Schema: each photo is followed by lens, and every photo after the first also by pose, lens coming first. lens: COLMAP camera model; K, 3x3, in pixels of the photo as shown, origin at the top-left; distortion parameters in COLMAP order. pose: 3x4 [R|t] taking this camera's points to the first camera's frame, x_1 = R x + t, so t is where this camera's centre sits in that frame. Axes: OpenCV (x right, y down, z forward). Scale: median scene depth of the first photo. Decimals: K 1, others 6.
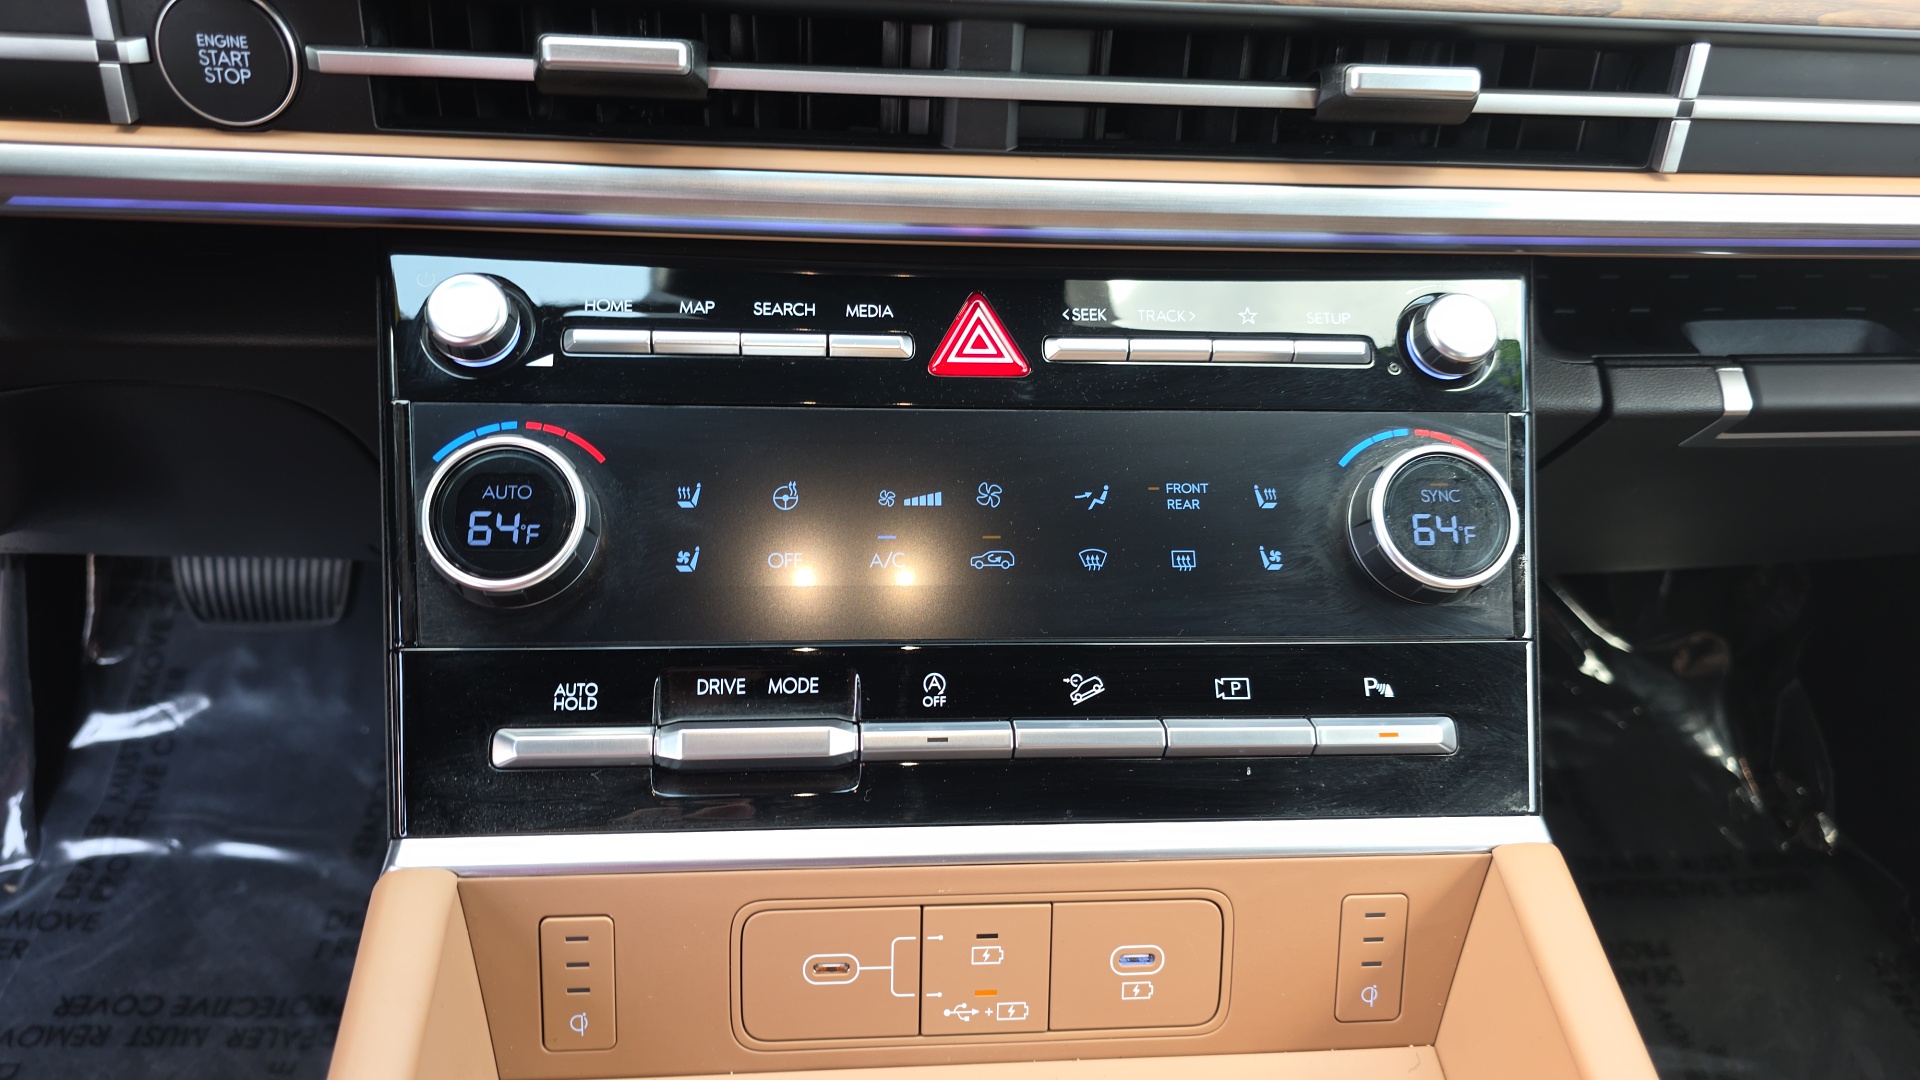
lens RADIAL K [[1302.4, 0, 960.0], [0, 1302.4, 540.0], [0, 0, 1]] dist [0.060455, -0.110814]
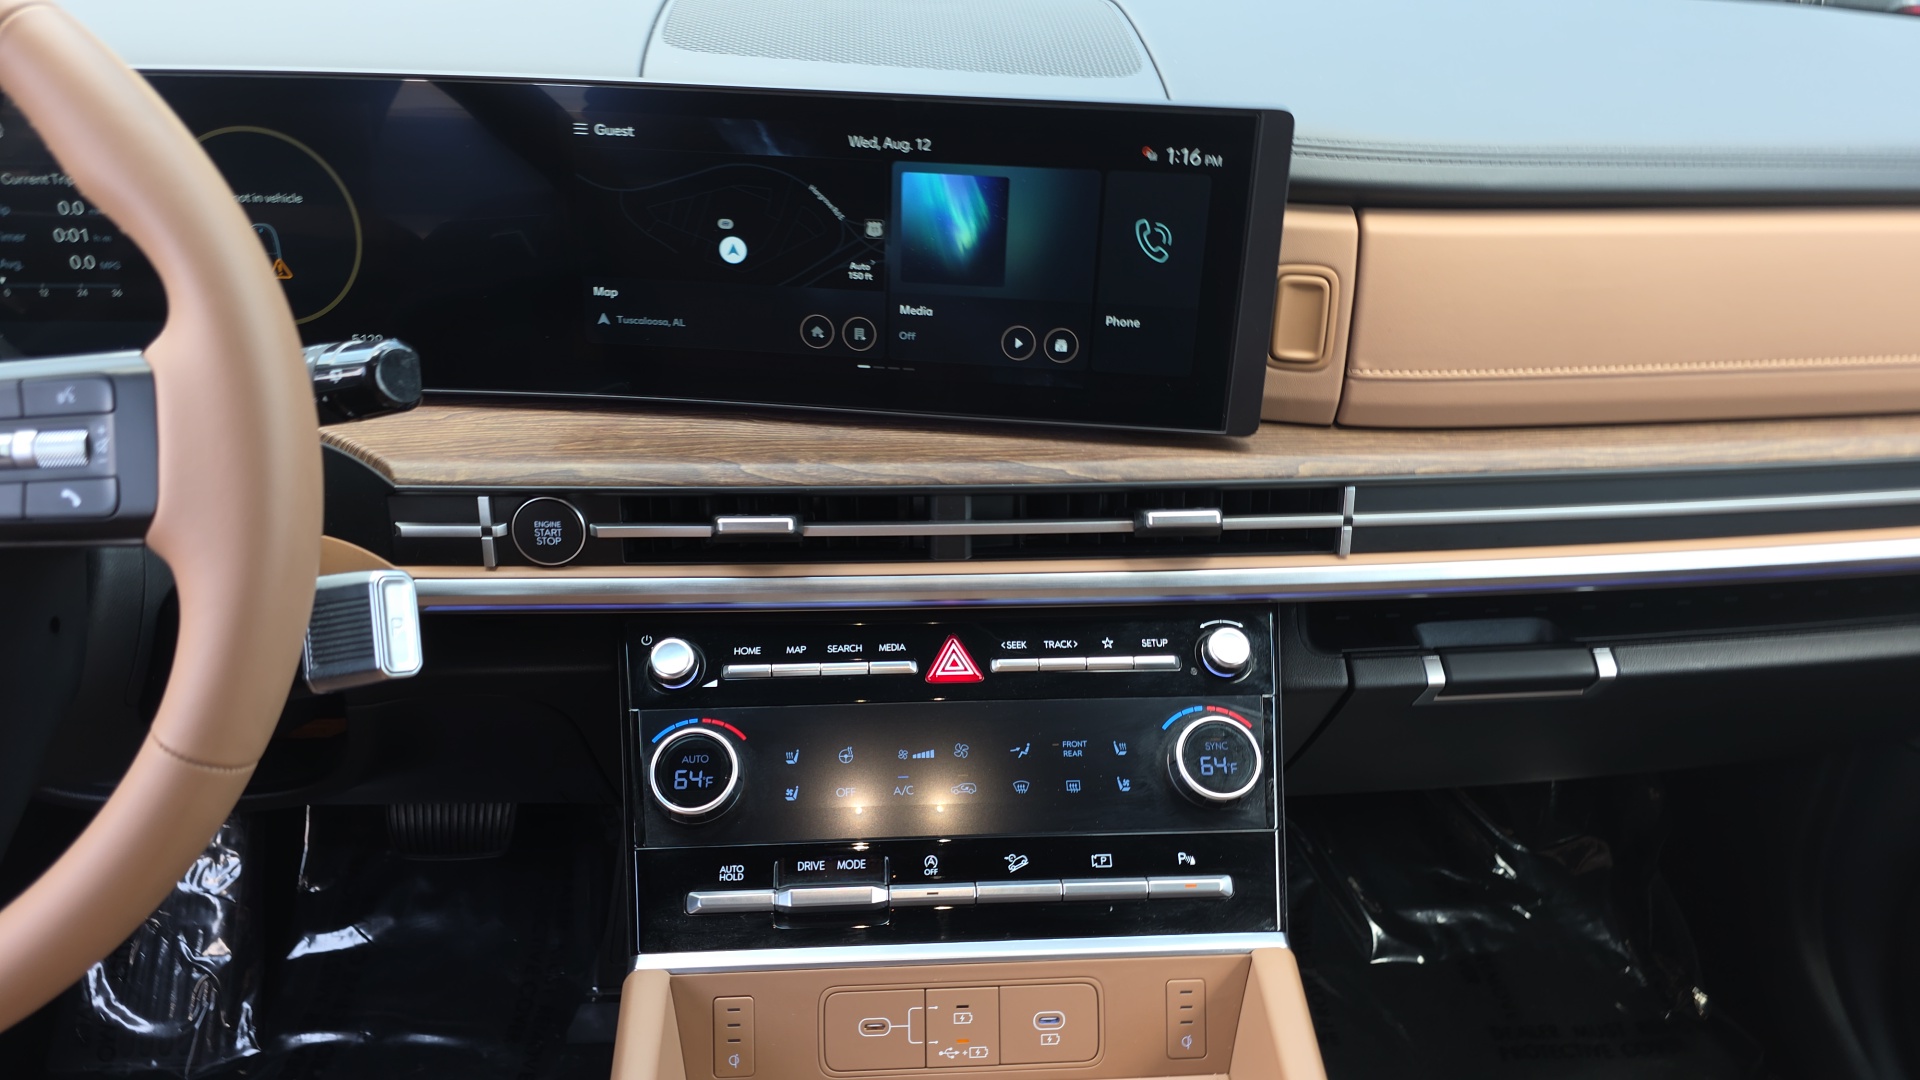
lens RADIAL K [[1289.0, 0, 960.5], [0, 1289.0, 556.7], [0, 0, 1]] dist [0.074922, -0.080819]
pose [[0.998841, -0.032788, -0.035251, 0.094536], [0.026593, 0.986149, -0.163715, -0.008879], [0.040130, 0.162588, 0.985878, -0.783417]]
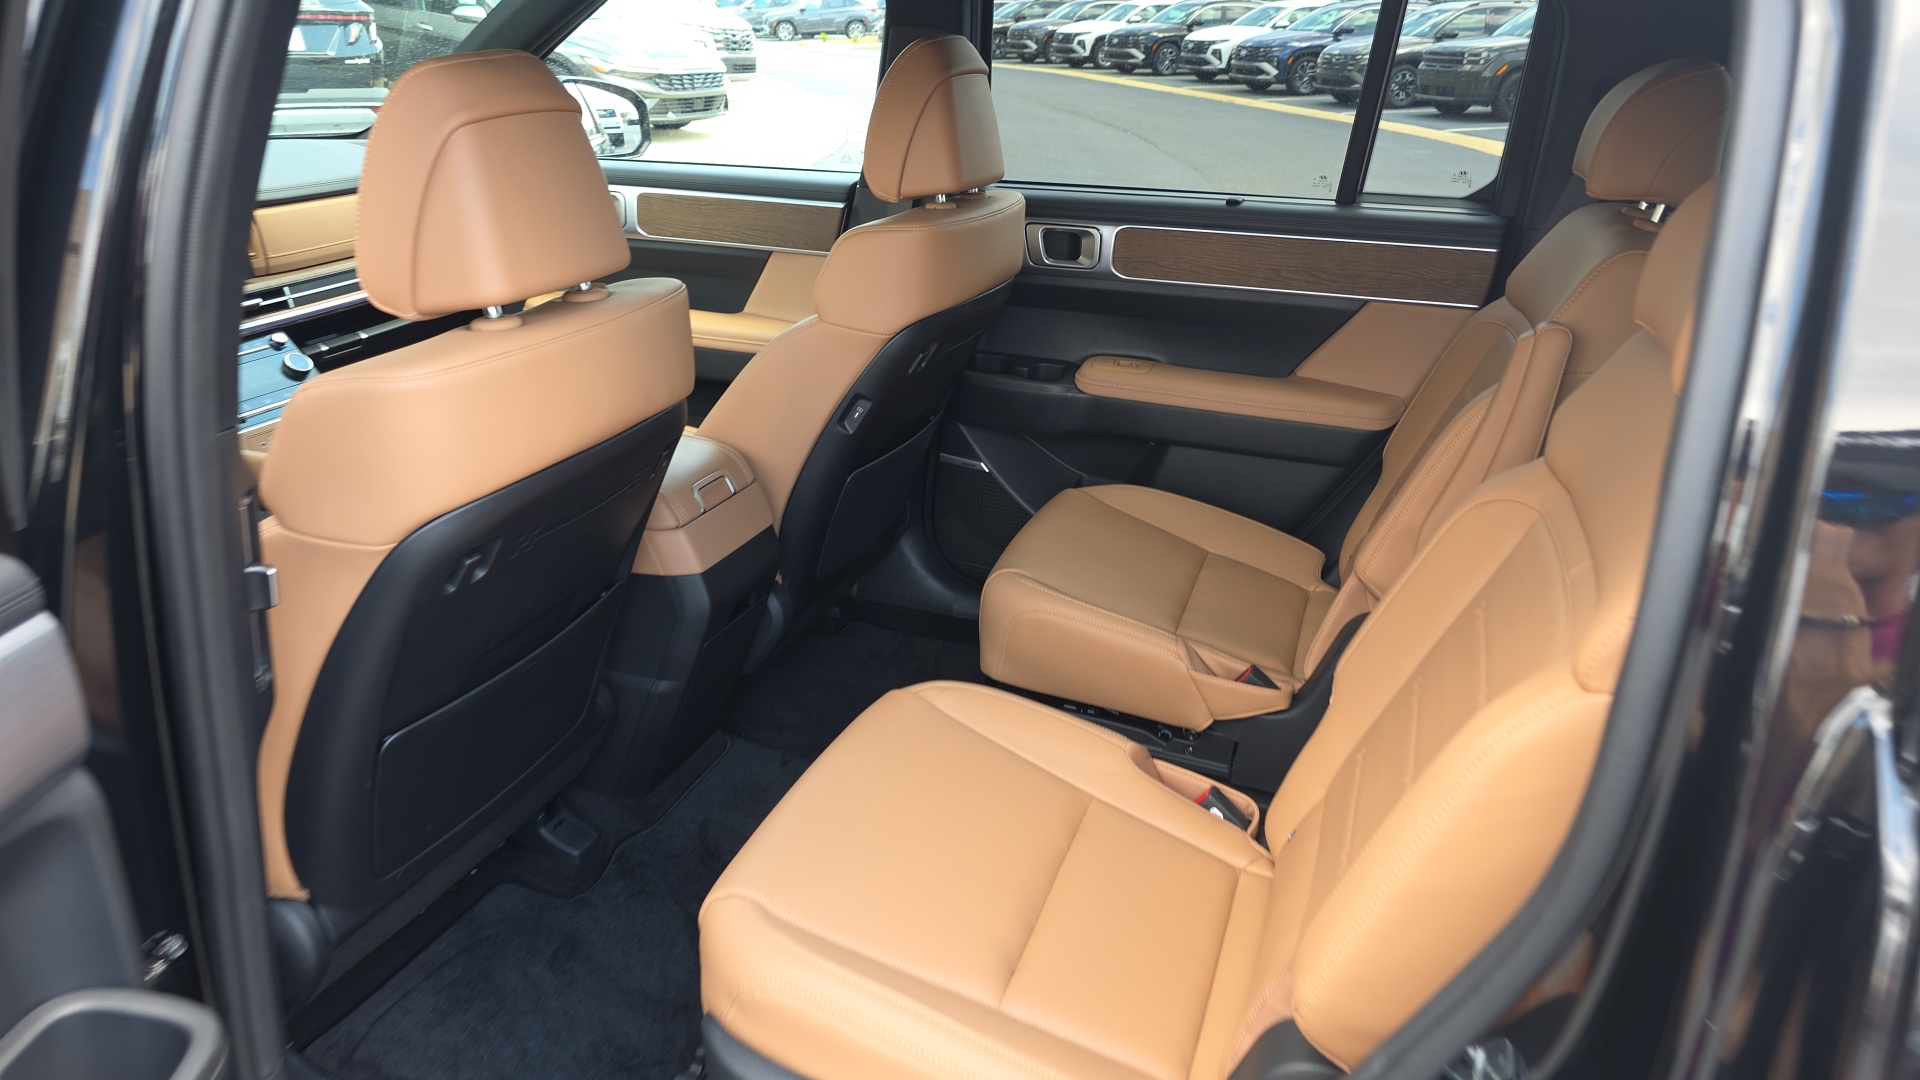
lens RADIAL K [[1325.6, 0, 961.5], [0, 1325.6, 554.6], [0, 0, 1]] dist [0.055419, -0.064979]
pose [[0.429049, -0.390584, 0.814470, -3.810252], [0.551215, 0.827541, 0.106481, 1.795835], [-0.715596, 0.403263, 0.570351, -4.493369]]
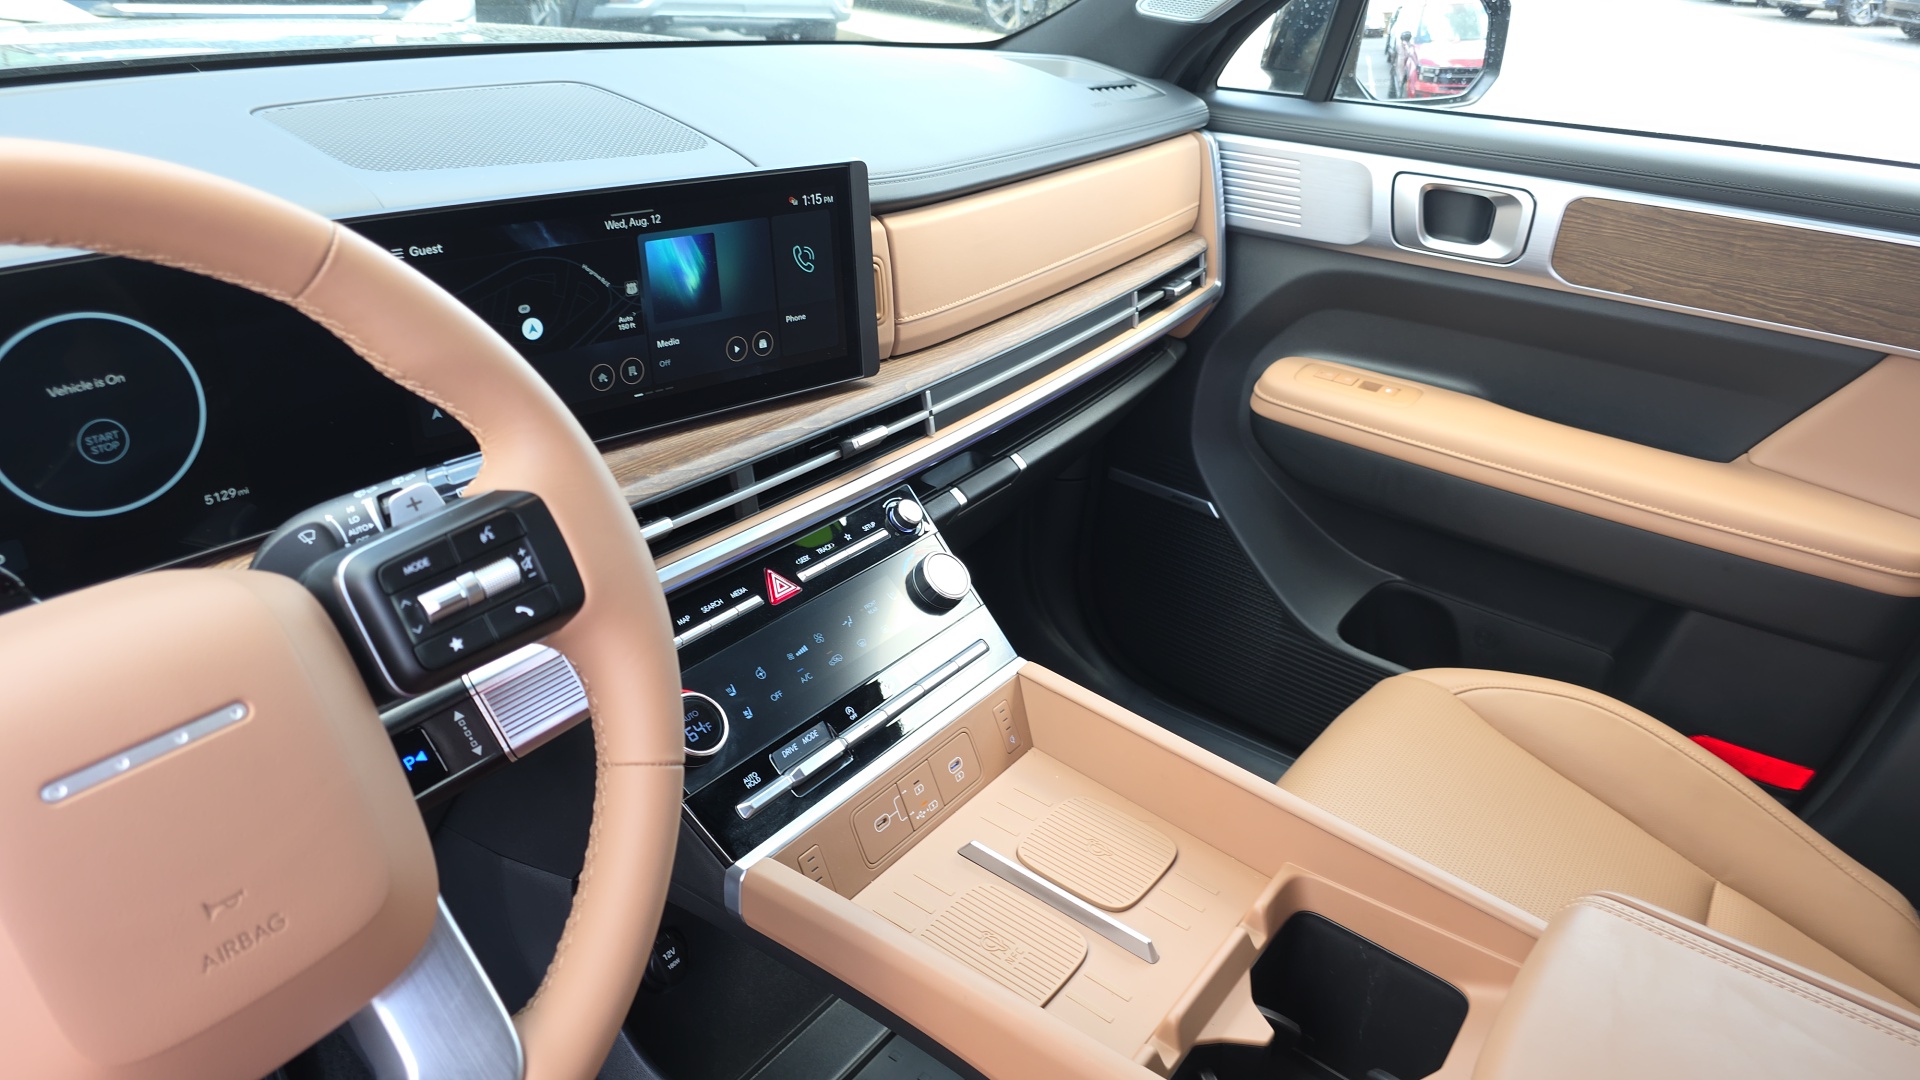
lens RADIAL K [[1306.5, 0, 967.4], [0, 1306.5, 528.3], [0, 0, 1]] dist [0.059503, -0.070330]
pose [[0.651258, -0.358633, 0.668764, -1.398066], [0.448655, 0.892726, 0.041825, -0.202372], [-0.612023, 0.272805, 0.742297, -1.075673]]
